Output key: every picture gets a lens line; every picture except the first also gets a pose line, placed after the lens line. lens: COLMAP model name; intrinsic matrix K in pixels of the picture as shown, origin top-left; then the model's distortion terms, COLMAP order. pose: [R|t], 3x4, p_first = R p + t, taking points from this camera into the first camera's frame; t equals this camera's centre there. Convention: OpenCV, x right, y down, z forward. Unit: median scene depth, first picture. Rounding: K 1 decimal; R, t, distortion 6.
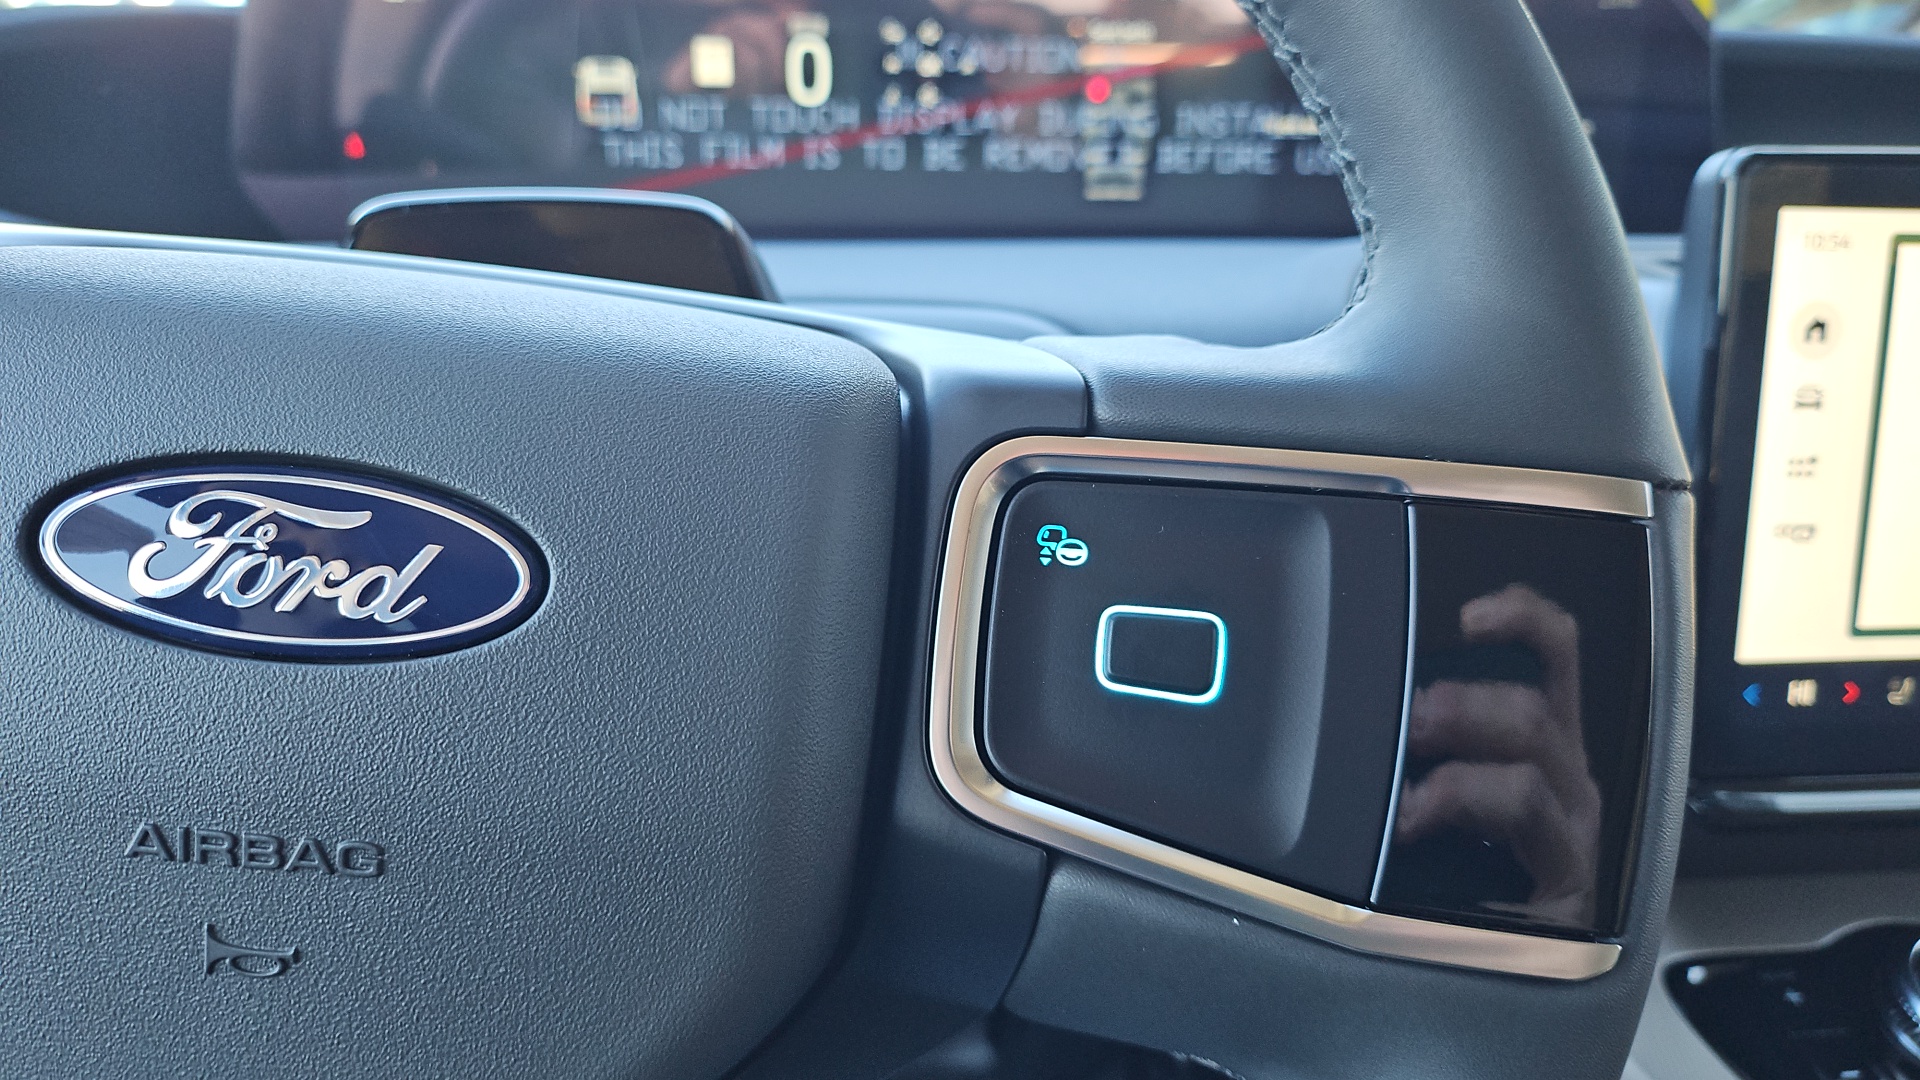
lens RADIAL K [[1376.0, 0, 975.0], [0, 1376.0, 512.4], [0, 0, 1]] dist [0.036232, -0.061616]
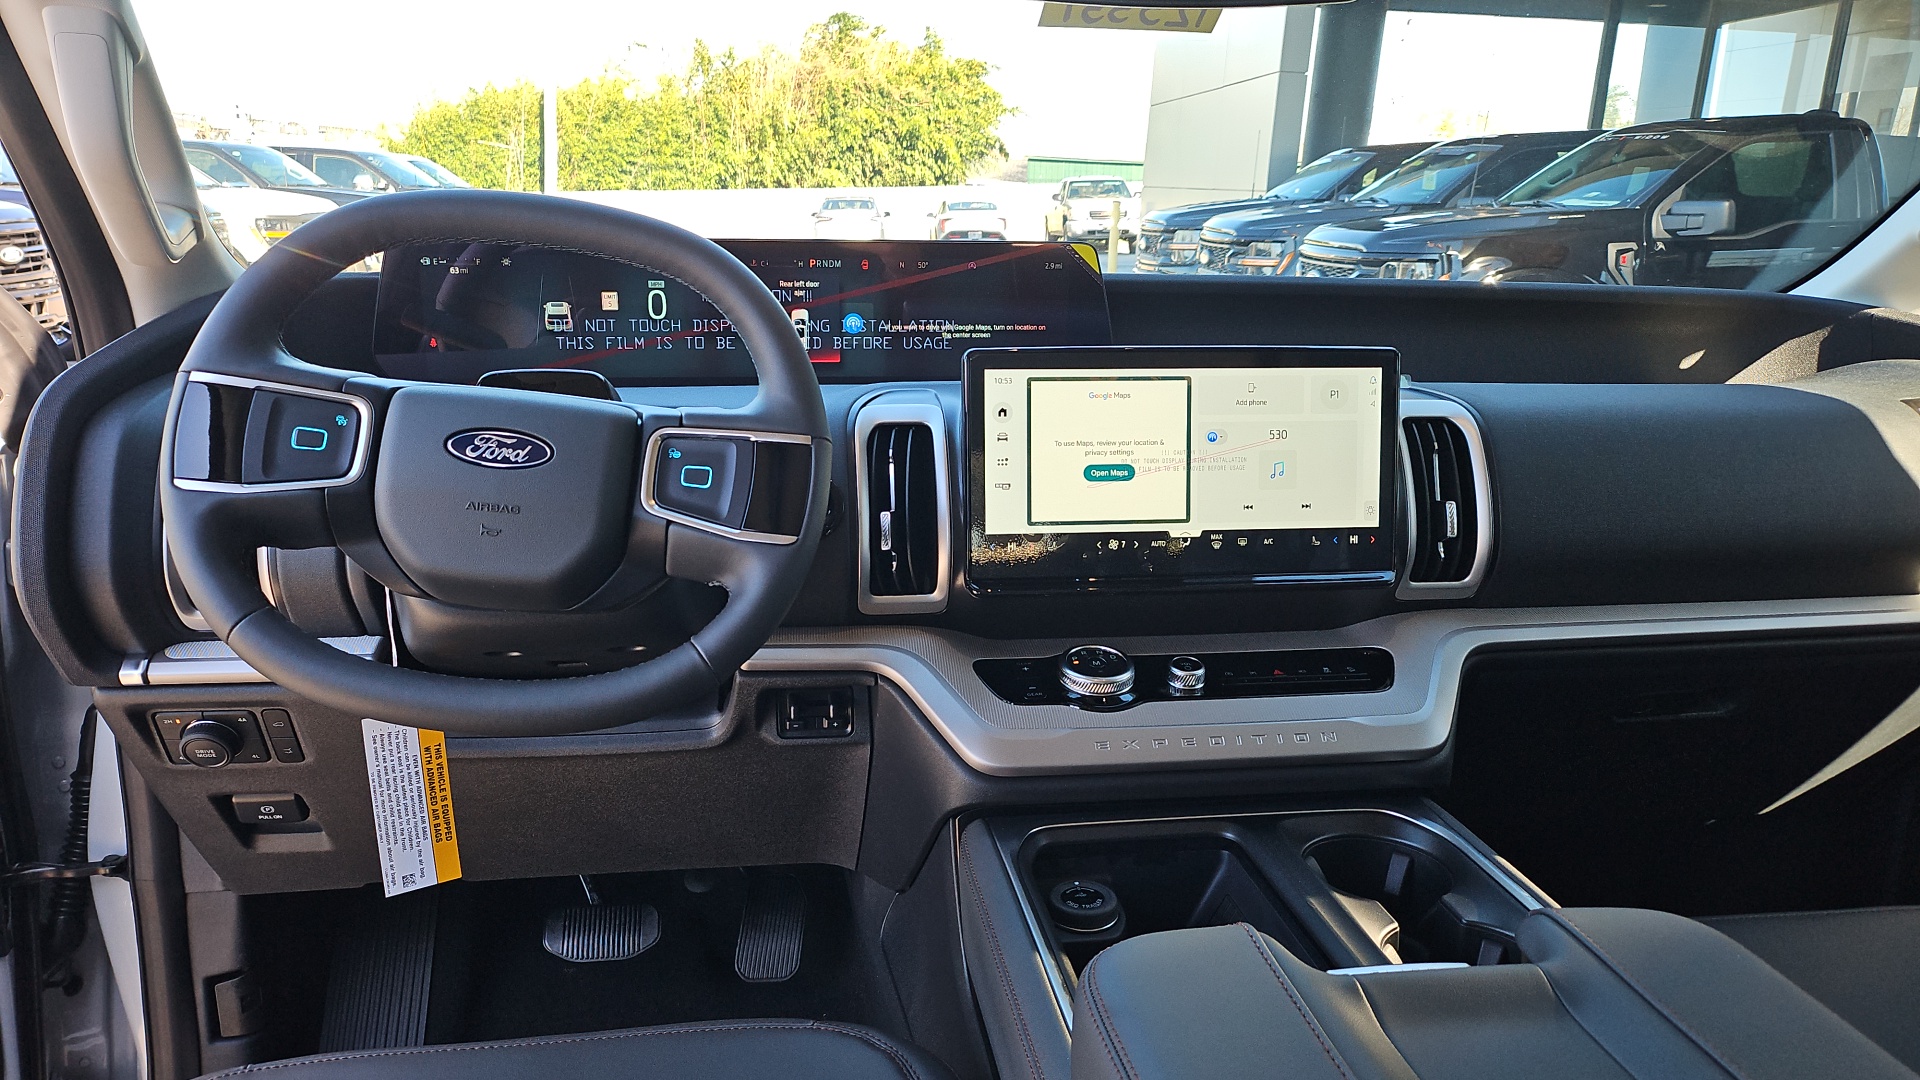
lens RADIAL K [[1352.7, 0, 960.0], [0, 1352.7, 540.0], [0, 0, 1]] dist [0.043787, 0.001784]
pose [[0.999032, -0.015974, 0.040975, 0.245411], [0.019313, 0.996408, -0.082448, 0.209090], [-0.039511, 0.083160, 0.995753, -1.016910]]
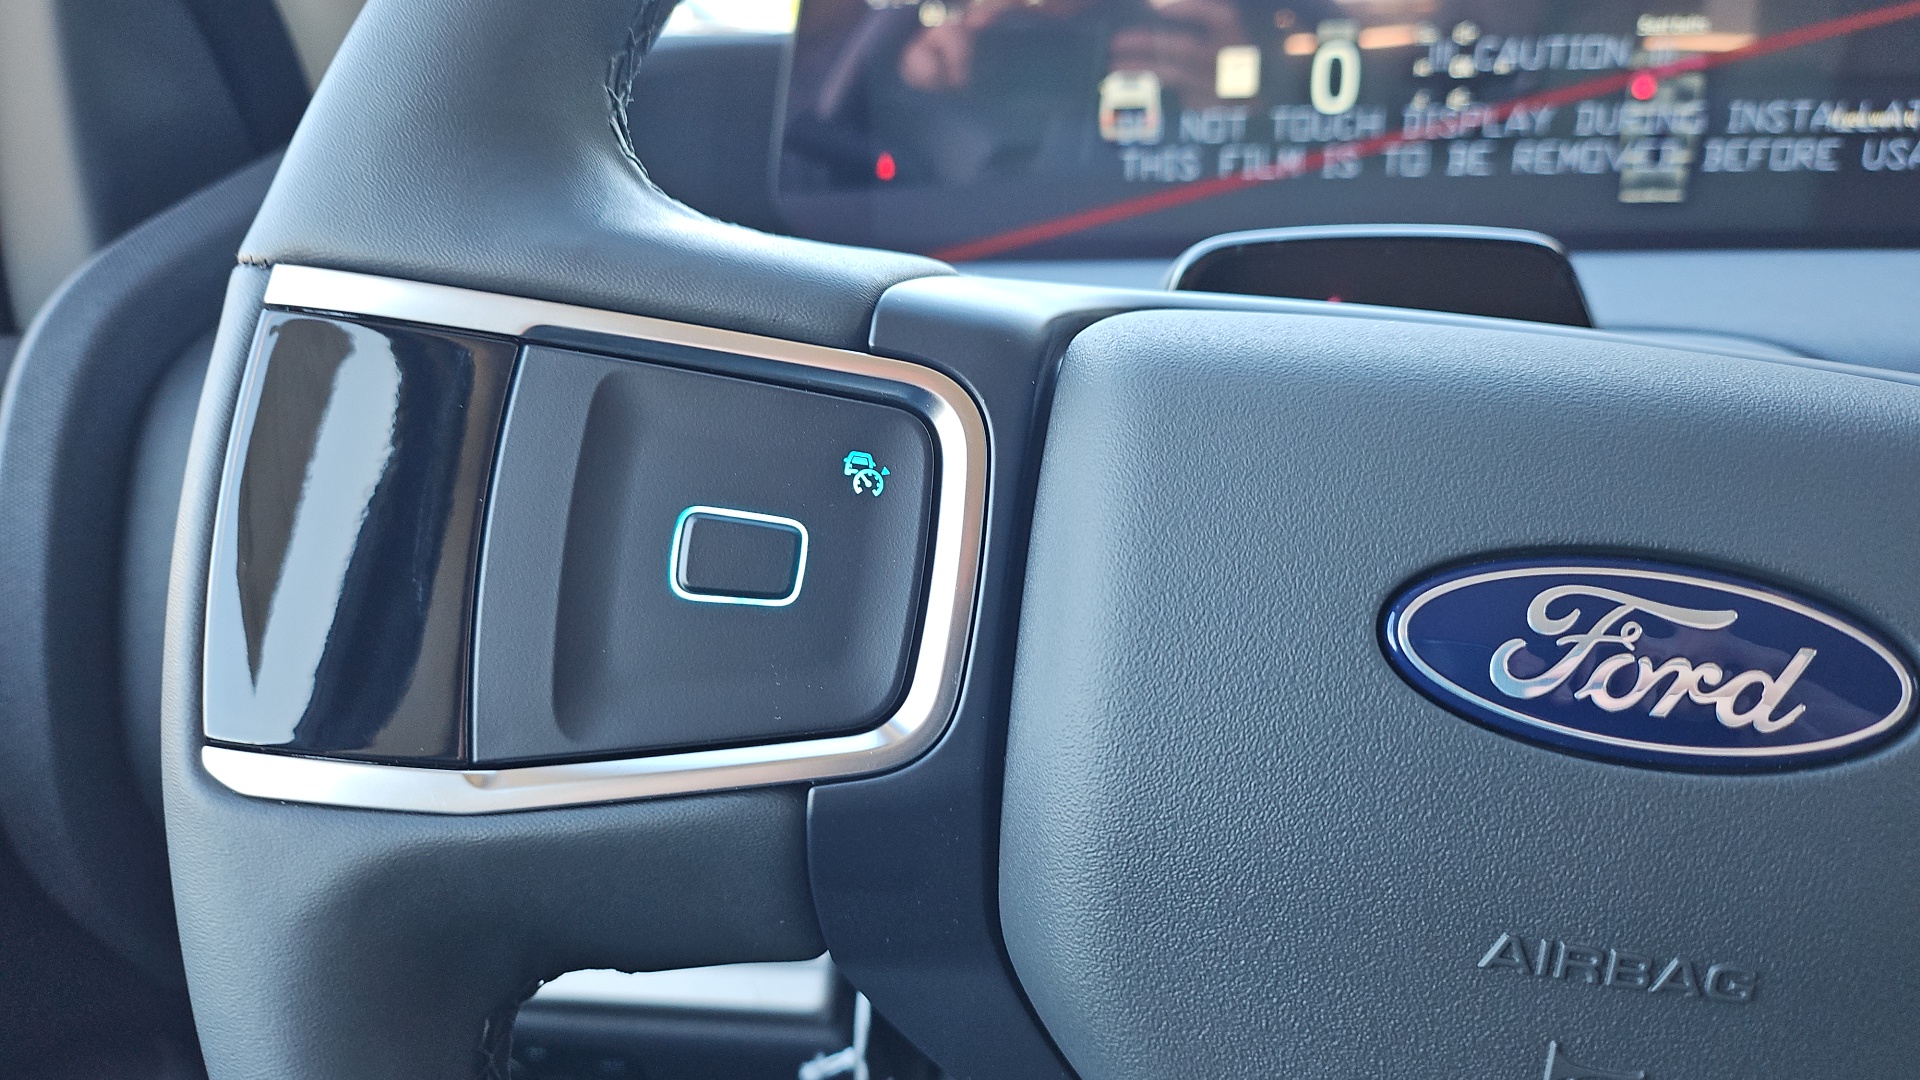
lens RADIAL K [[1376.0, 0, 975.0], [0, 1376.0, 512.4], [0, 0, 1]] dist [0.036232, -0.061616]
pose [[0.988175, 0.015218, -0.152572, -0.220027], [-0.014258, 0.999871, 0.007380, -0.018127], [0.152665, -0.005117, 0.988265, 0.000924]]
